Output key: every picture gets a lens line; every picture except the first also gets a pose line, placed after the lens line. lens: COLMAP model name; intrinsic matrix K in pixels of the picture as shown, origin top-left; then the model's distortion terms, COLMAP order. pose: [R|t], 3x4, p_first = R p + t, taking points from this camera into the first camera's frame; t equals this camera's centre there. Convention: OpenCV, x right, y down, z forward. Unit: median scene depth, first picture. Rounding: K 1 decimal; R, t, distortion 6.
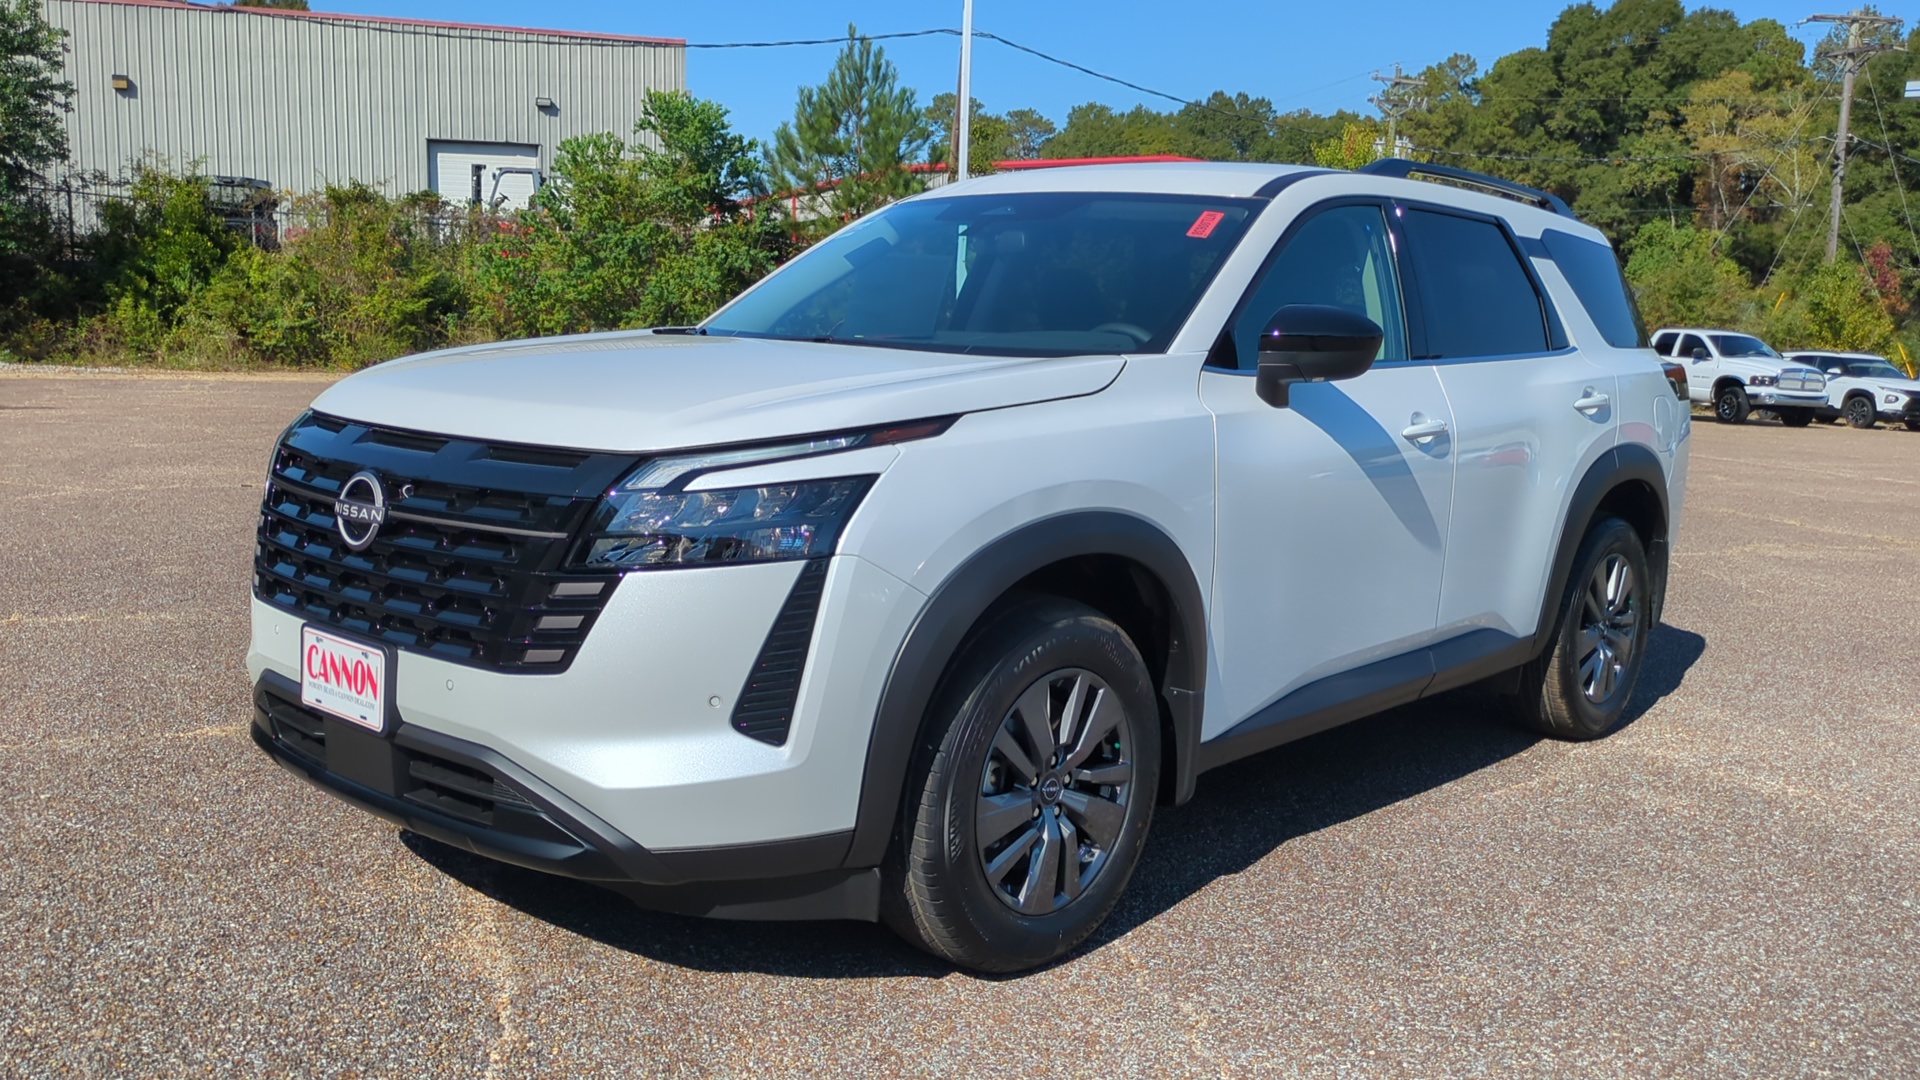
lens RADIAL K [[1623.4, 0, 954.1], [0, 1623.4, 536.8], [0, 0, 1]] dist [0.074037, -0.121798]
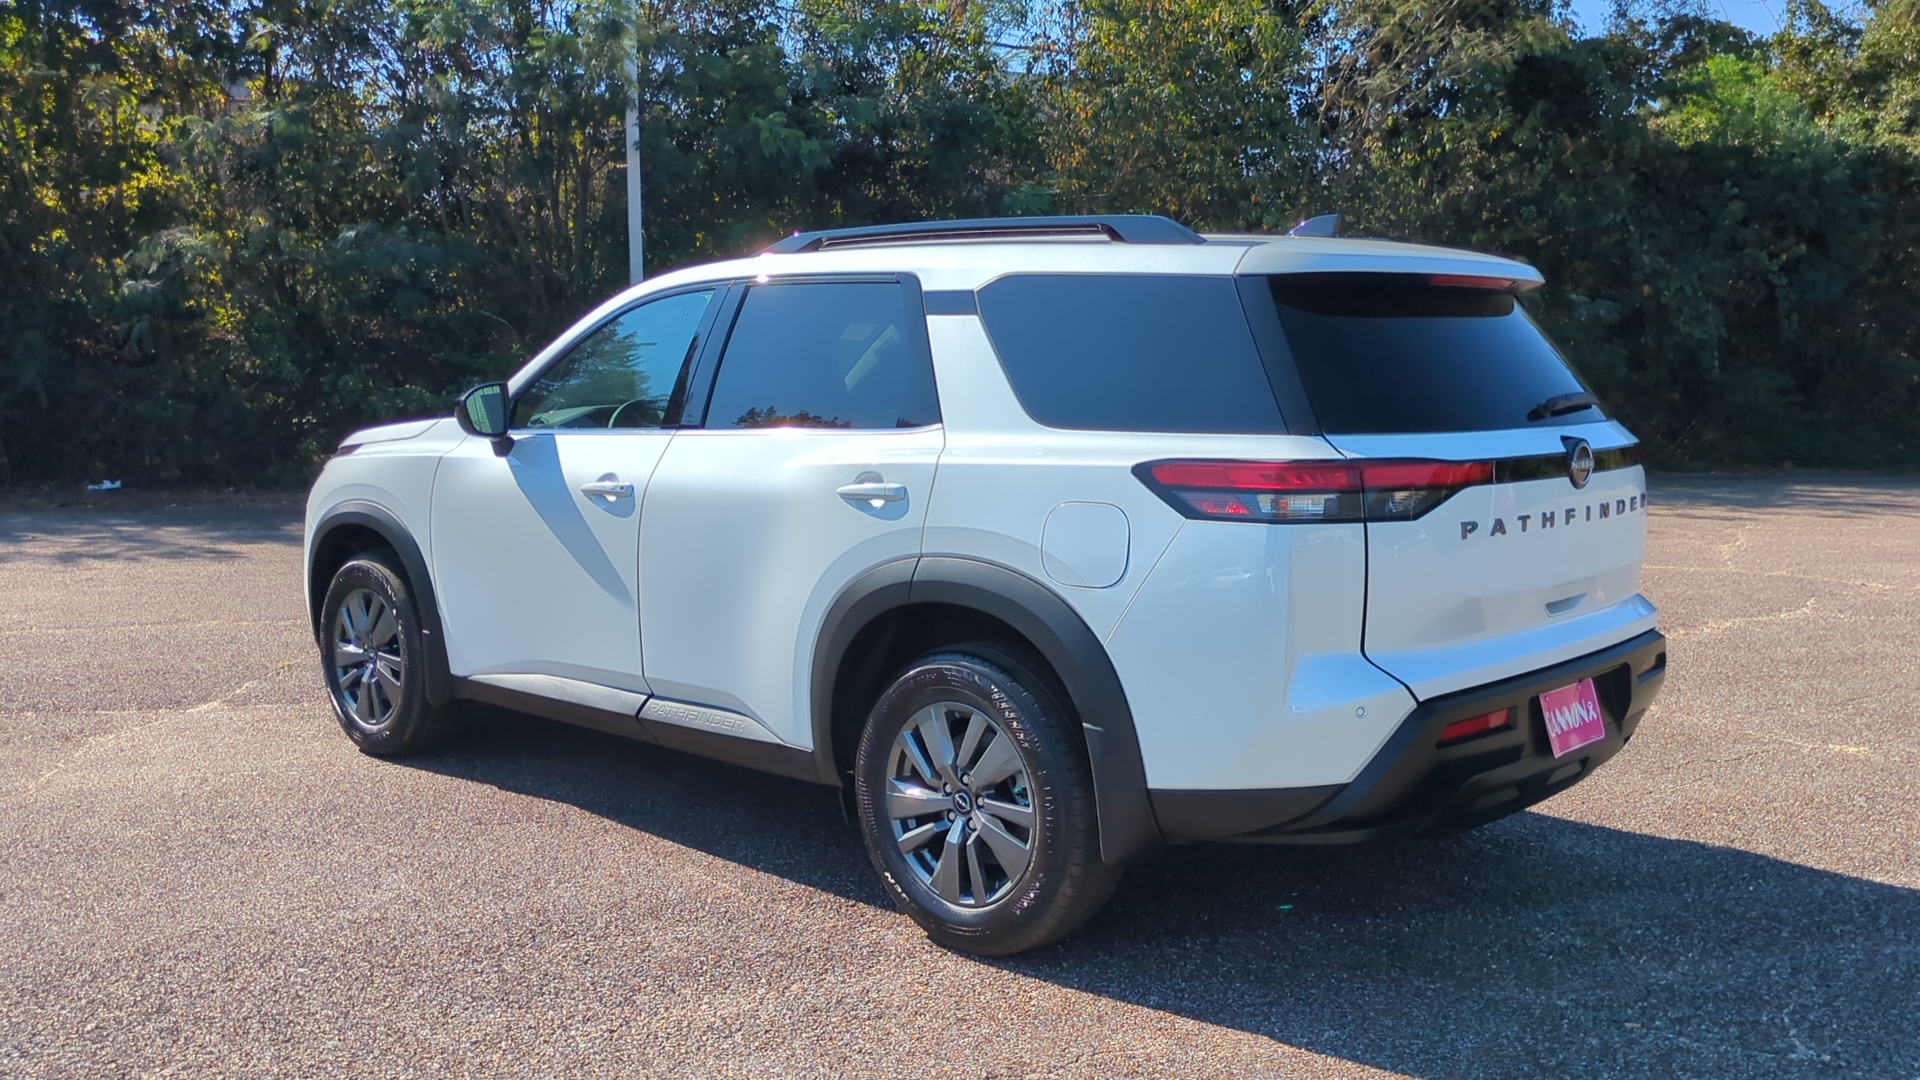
lens RADIAL K [[1623.4, 0, 954.1], [0, 1623.4, 536.8], [0, 0, 1]] dist [0.074037, -0.121798]
pose [[-0.004760, 0.068927, -0.997610, 0.180400], [-0.134874, 0.988462, 0.068938, -0.018212], [0.990851, 0.134879, 0.004592, 0.156793]]
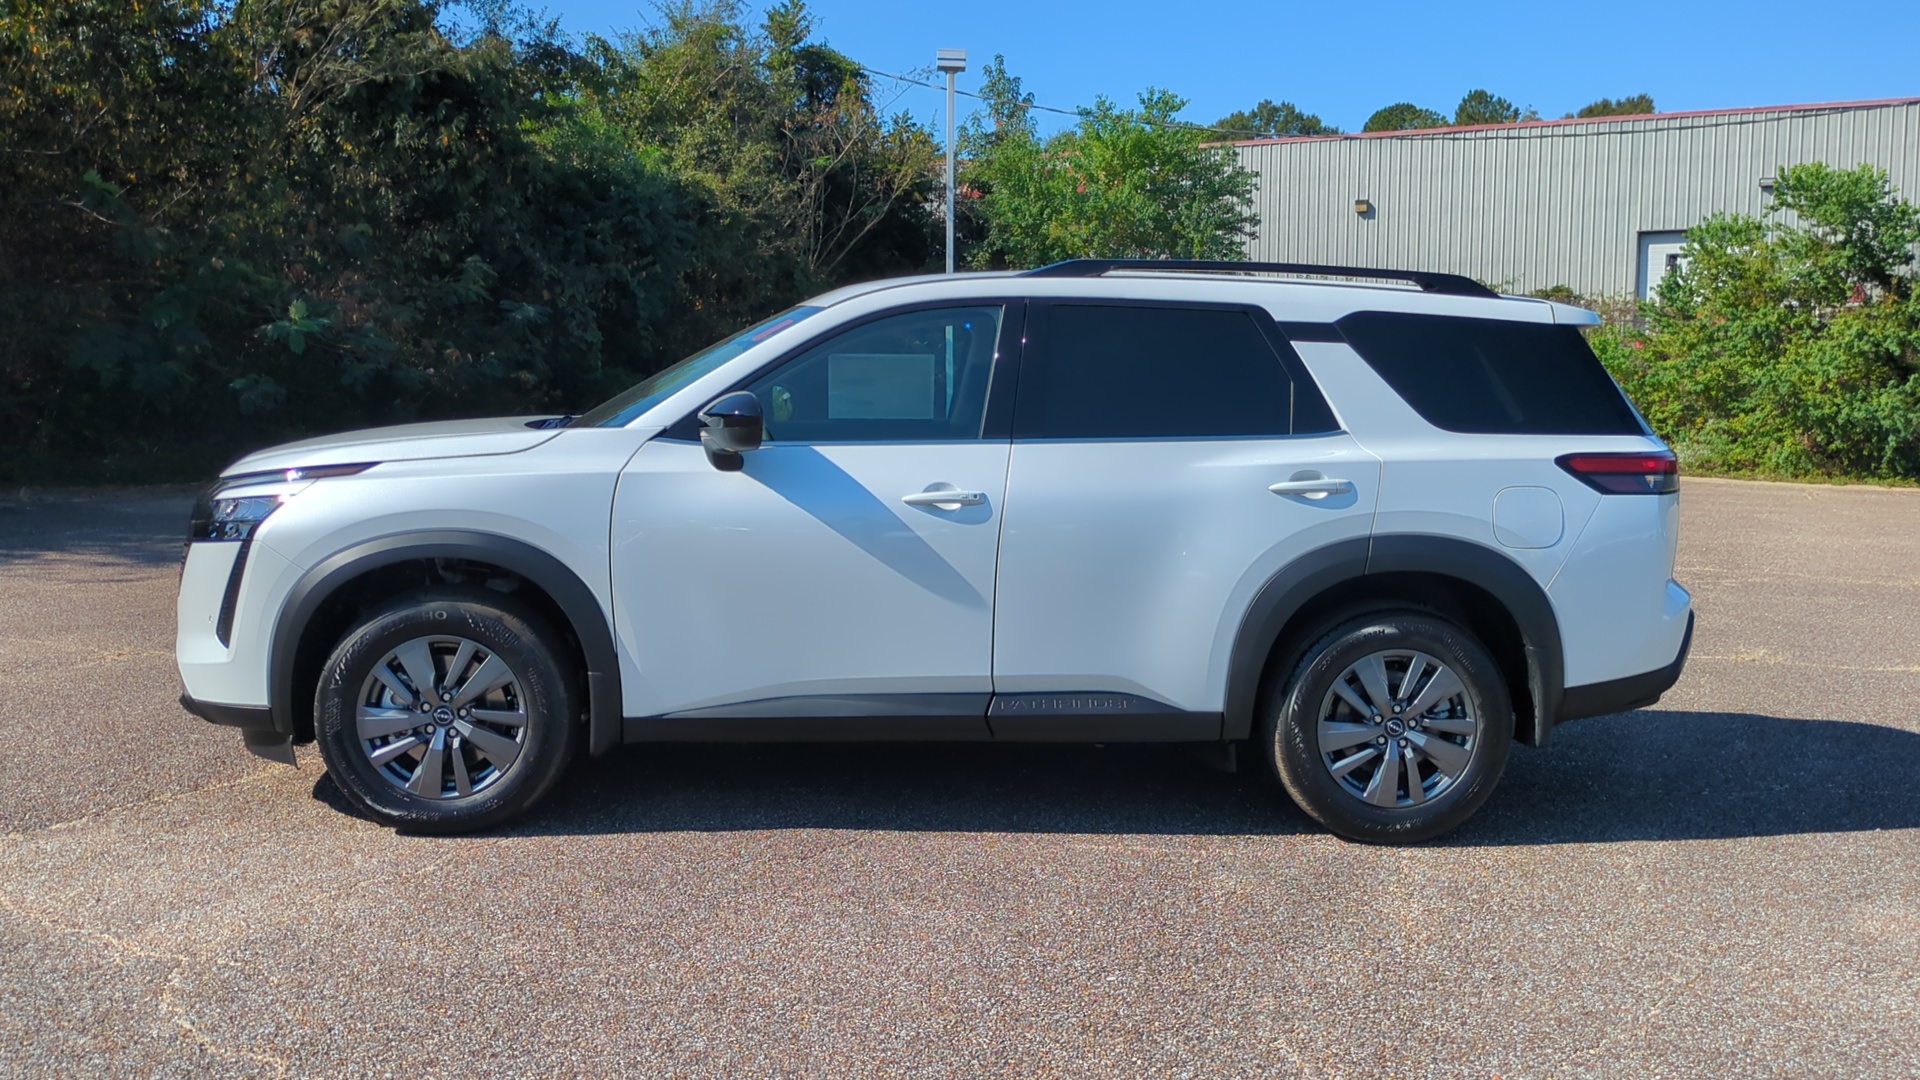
lens RADIAL K [[1623.4, 0, 954.1], [0, 1623.4, 536.8], [0, 0, 1]] dist [0.074037, -0.121798]
pose [[0.715101, 0.049442, -0.697270, 0.138900], [-0.089070, 0.995809, -0.020736, -0.001906], [0.693323, 0.076935, 0.716508, 0.023033]]
